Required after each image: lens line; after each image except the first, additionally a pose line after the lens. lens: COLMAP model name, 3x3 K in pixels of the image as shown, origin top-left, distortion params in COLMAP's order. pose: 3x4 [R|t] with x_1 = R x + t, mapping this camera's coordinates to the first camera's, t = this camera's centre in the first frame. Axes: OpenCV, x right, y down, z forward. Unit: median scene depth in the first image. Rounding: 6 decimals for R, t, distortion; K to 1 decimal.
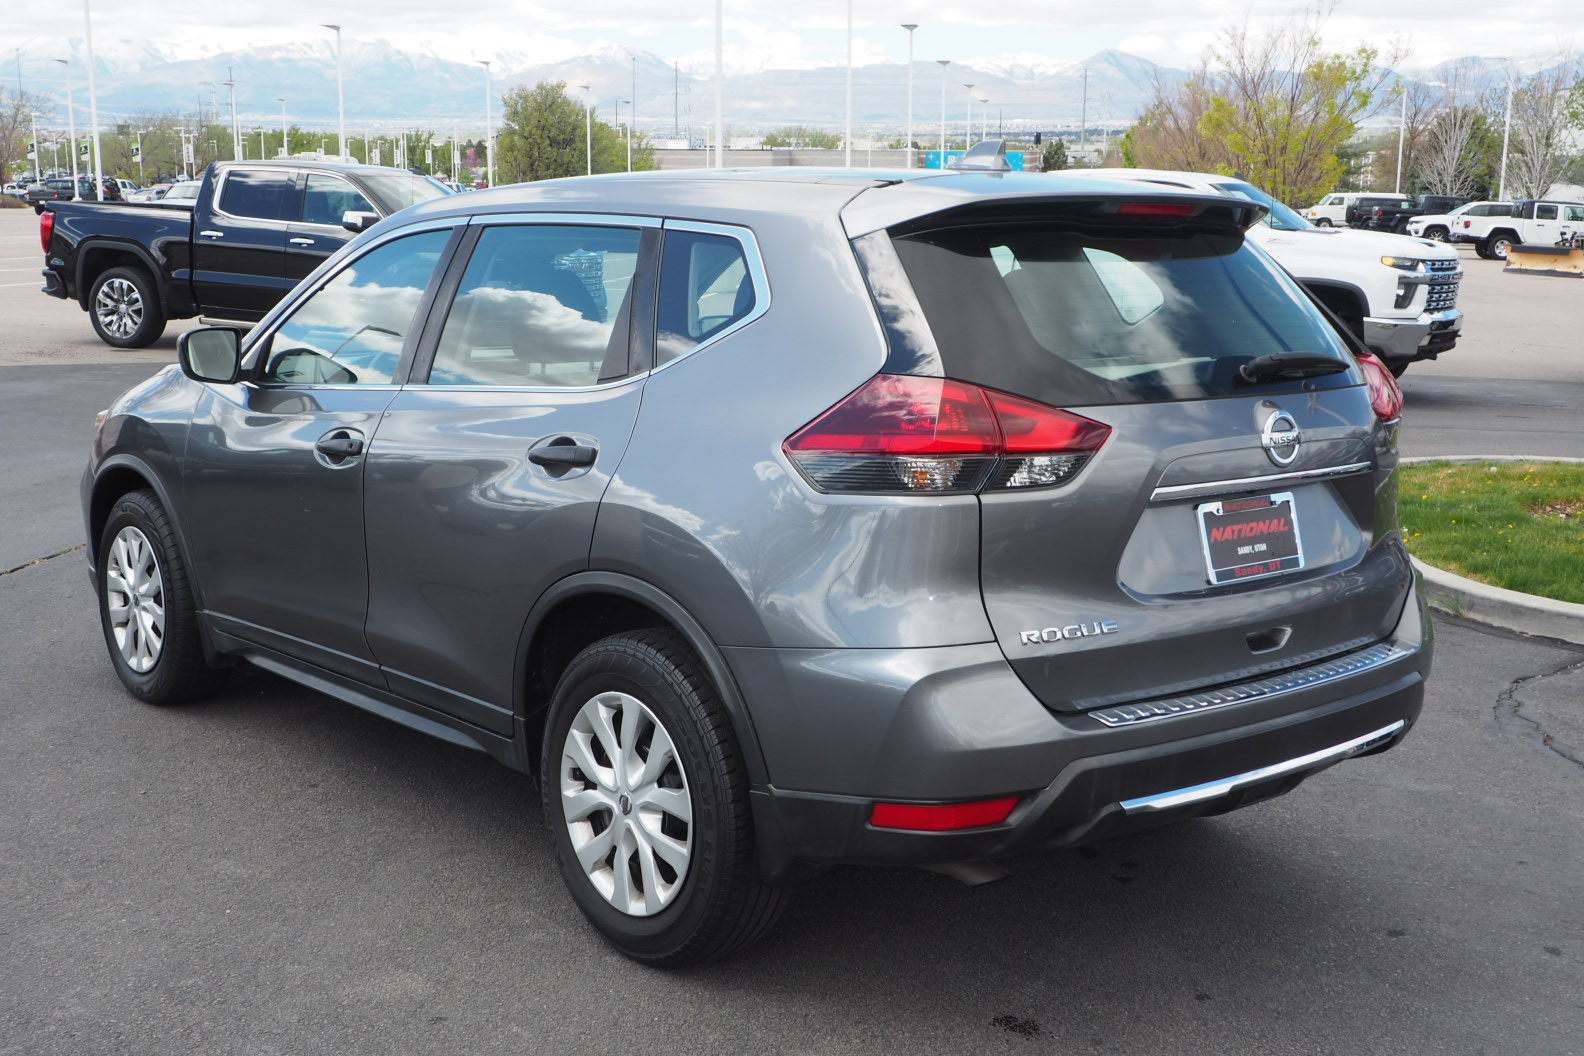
lens RADIAL K [[1899.5, 0, 792.0], [0, 1899.5, 528.0], [0, 0, 1]] dist [0.000477, -0.009186]
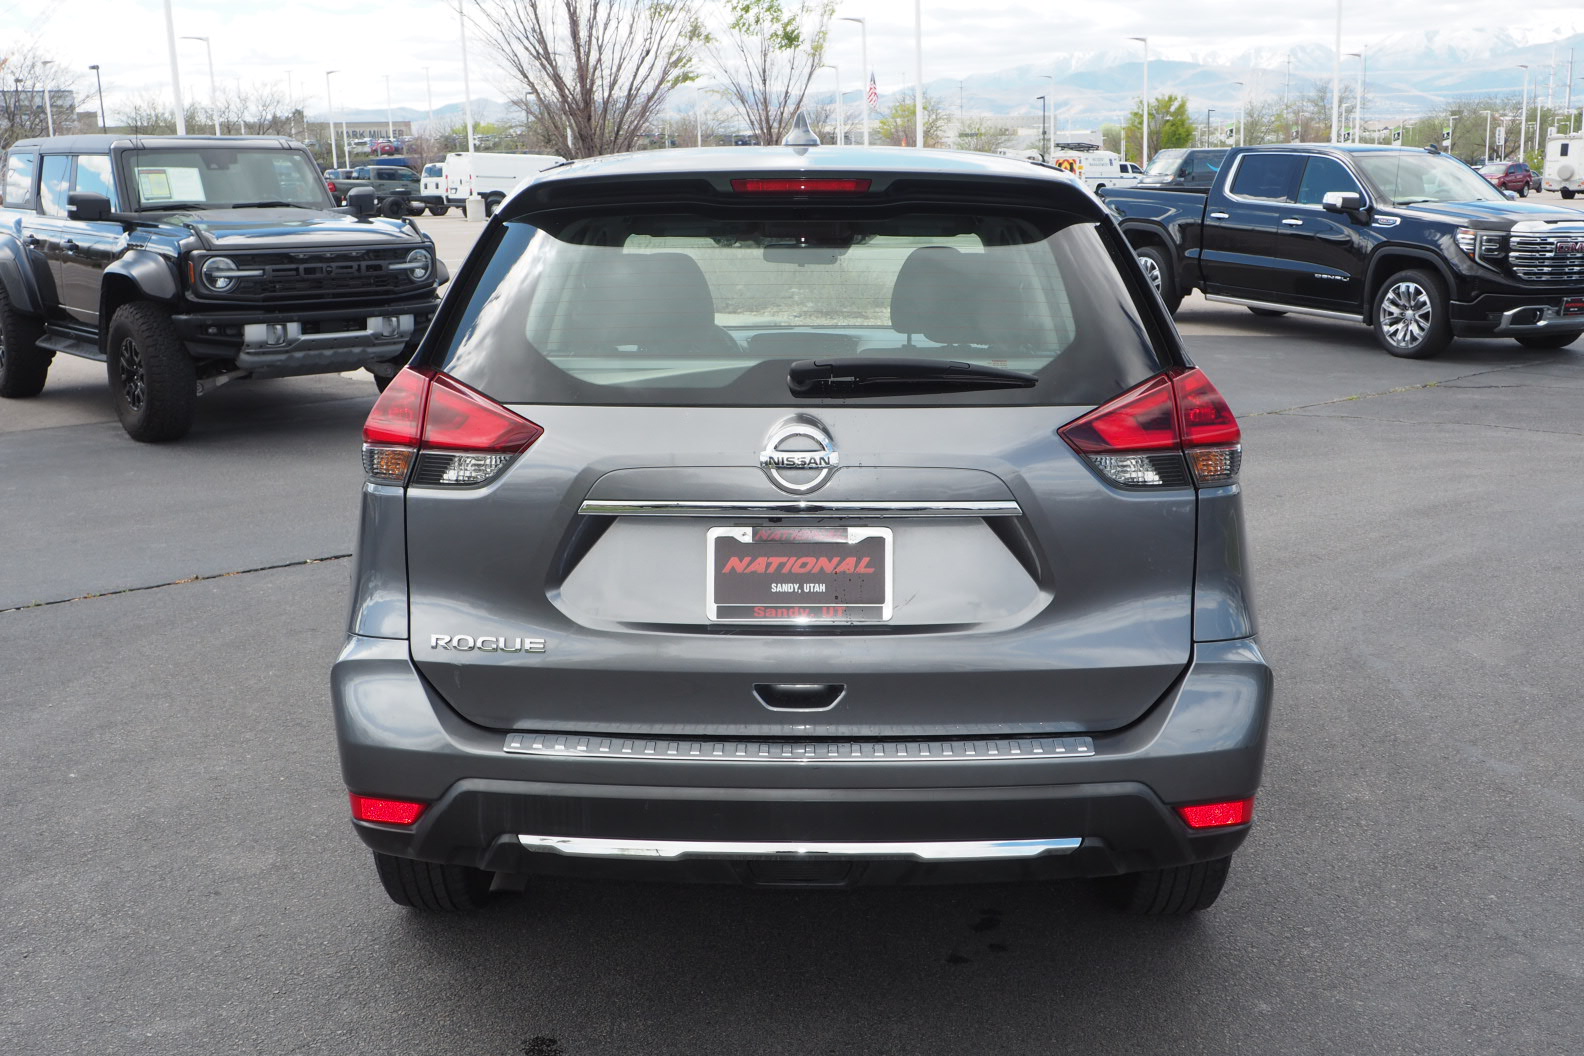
lens RADIAL K [[1773.4, 0, 792.0], [0, 1773.4, 528.0], [0, 0, 1]] dist [-0.014690, 0.008320]
pose [[0.733939, 0.108511, -0.670491, 0.295670], [-0.093947, 0.993886, 0.058012, -0.023510], [0.672686, 0.020413, 0.739646, 0.160076]]
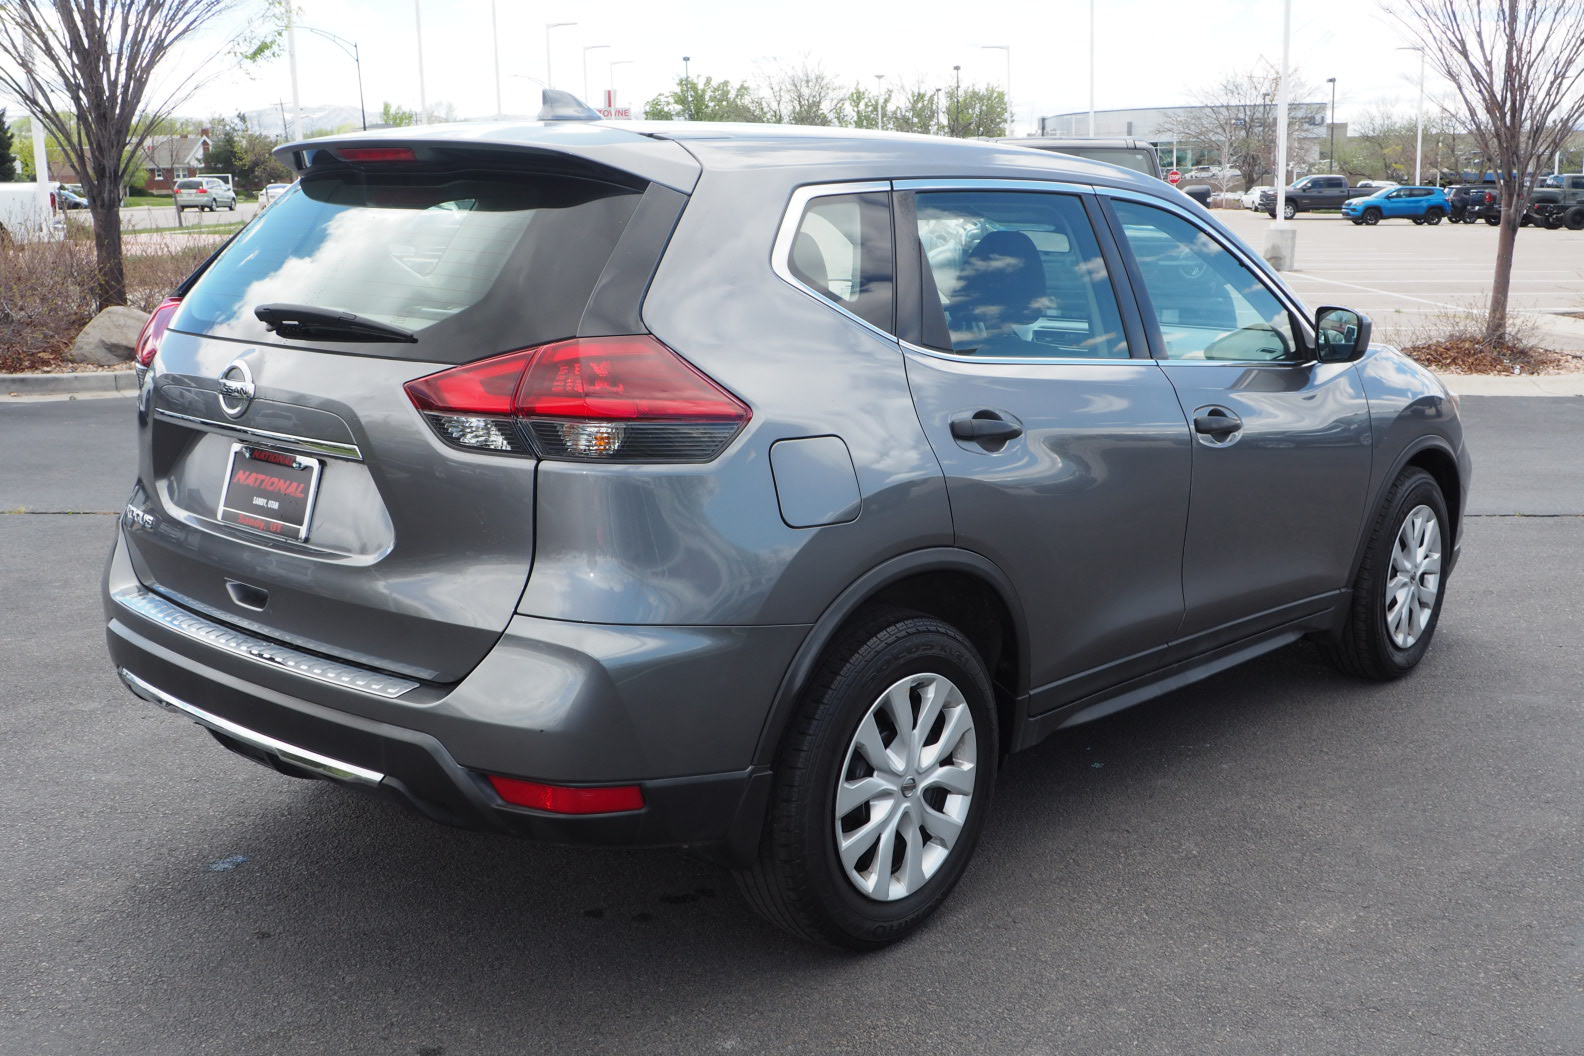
lens RADIAL K [[1697.0, 0, 792.0], [0, 1697.0, 528.0], [0, 0, 1]] dist [0.000839, 0.006003]
pose [[0.109566, 0.177305, -0.978038, 0.432795], [-0.170273, 0.972765, 0.157274, -0.061165], [0.979287, 0.149301, 0.136772, 0.442641]]
